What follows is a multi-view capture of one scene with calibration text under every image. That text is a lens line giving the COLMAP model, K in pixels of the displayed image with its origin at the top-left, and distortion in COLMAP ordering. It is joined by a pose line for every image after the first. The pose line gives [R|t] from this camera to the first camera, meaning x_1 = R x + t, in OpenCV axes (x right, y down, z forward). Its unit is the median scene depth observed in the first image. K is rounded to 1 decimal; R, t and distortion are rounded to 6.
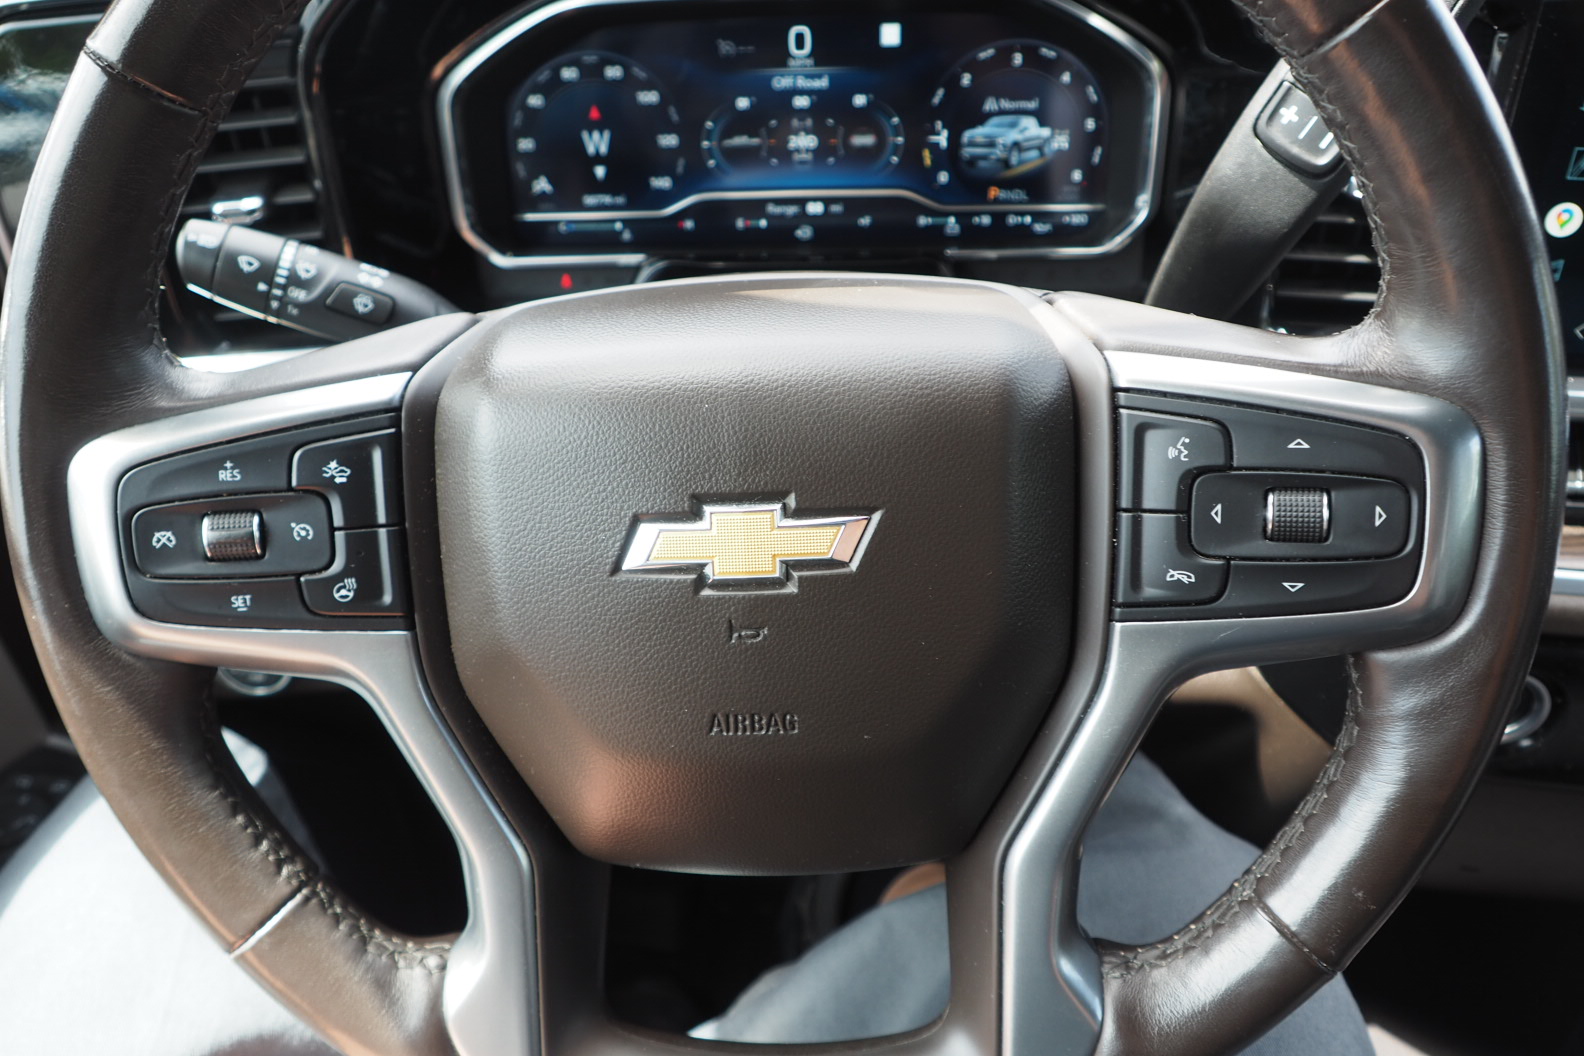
lens RADIAL K [[1116.1, 0, 792.0], [0, 1116.1, 528.0], [0, 0, 1]] dist [-0.055140, 0.048263]
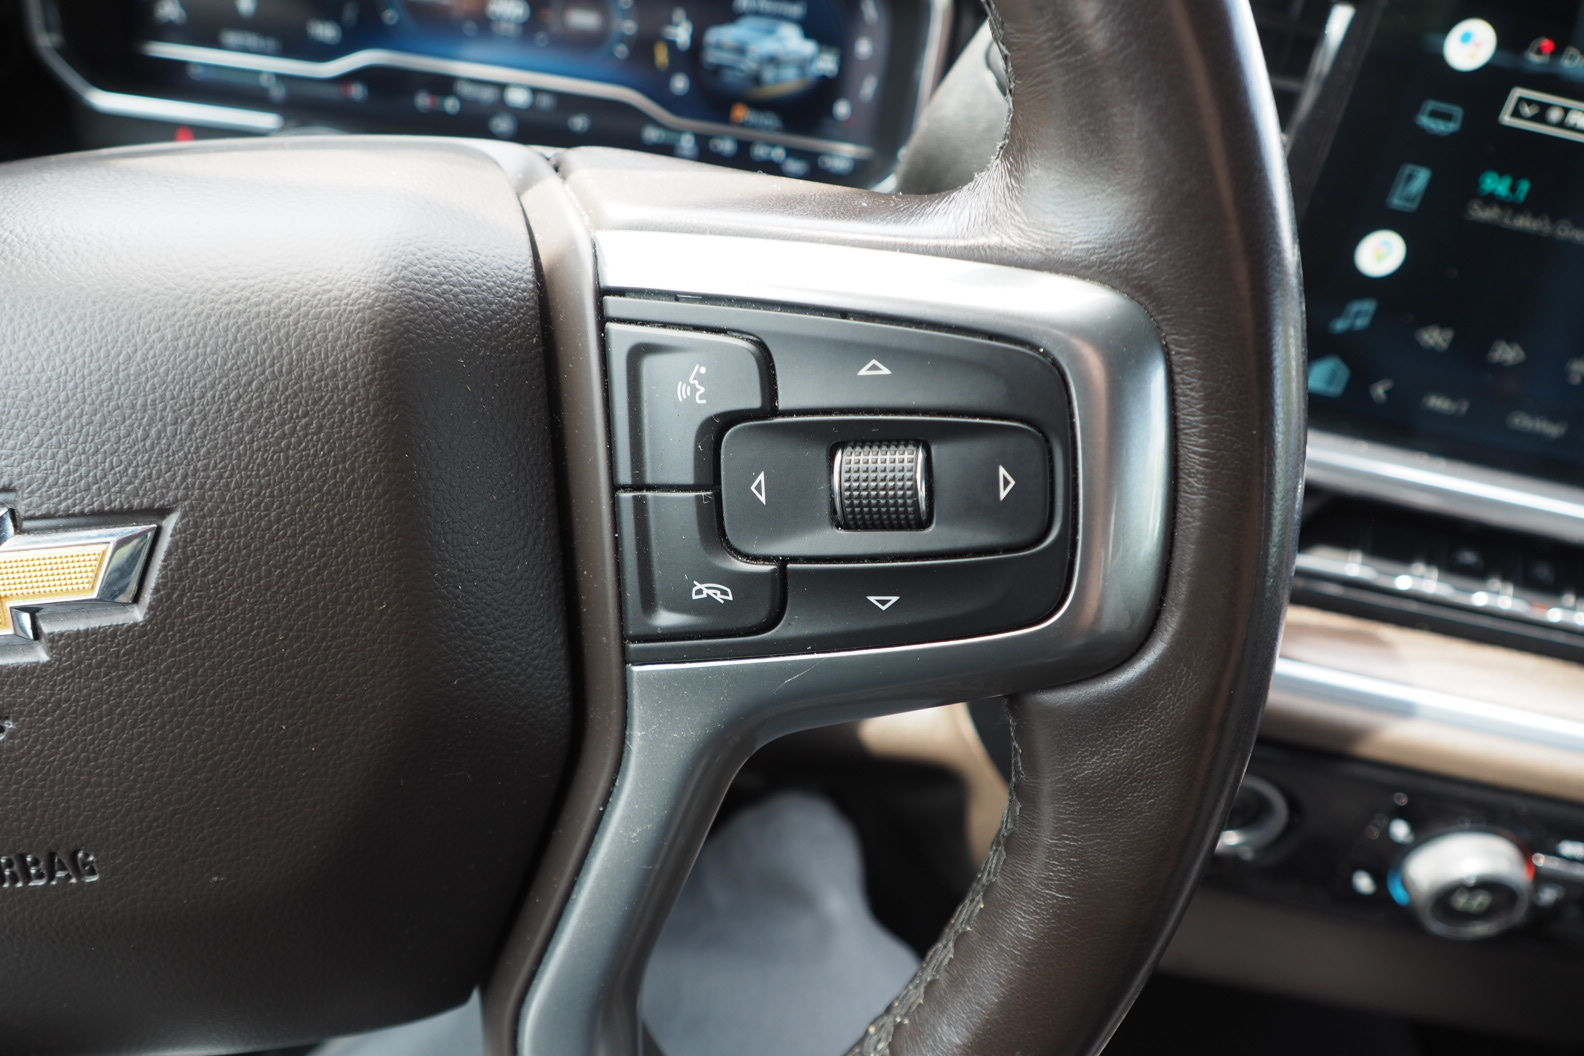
lens RADIAL K [[1116.1, 0, 792.0], [0, 1116.1, 528.0], [0, 0, 1]] dist [-0.055140, 0.048263]
pose [[0.995827, -0.051985, 0.075007, 0.354262], [0.047949, 0.997354, 0.054646, -0.023833], [-0.077649, -0.050821, 0.995685, 0.386045]]
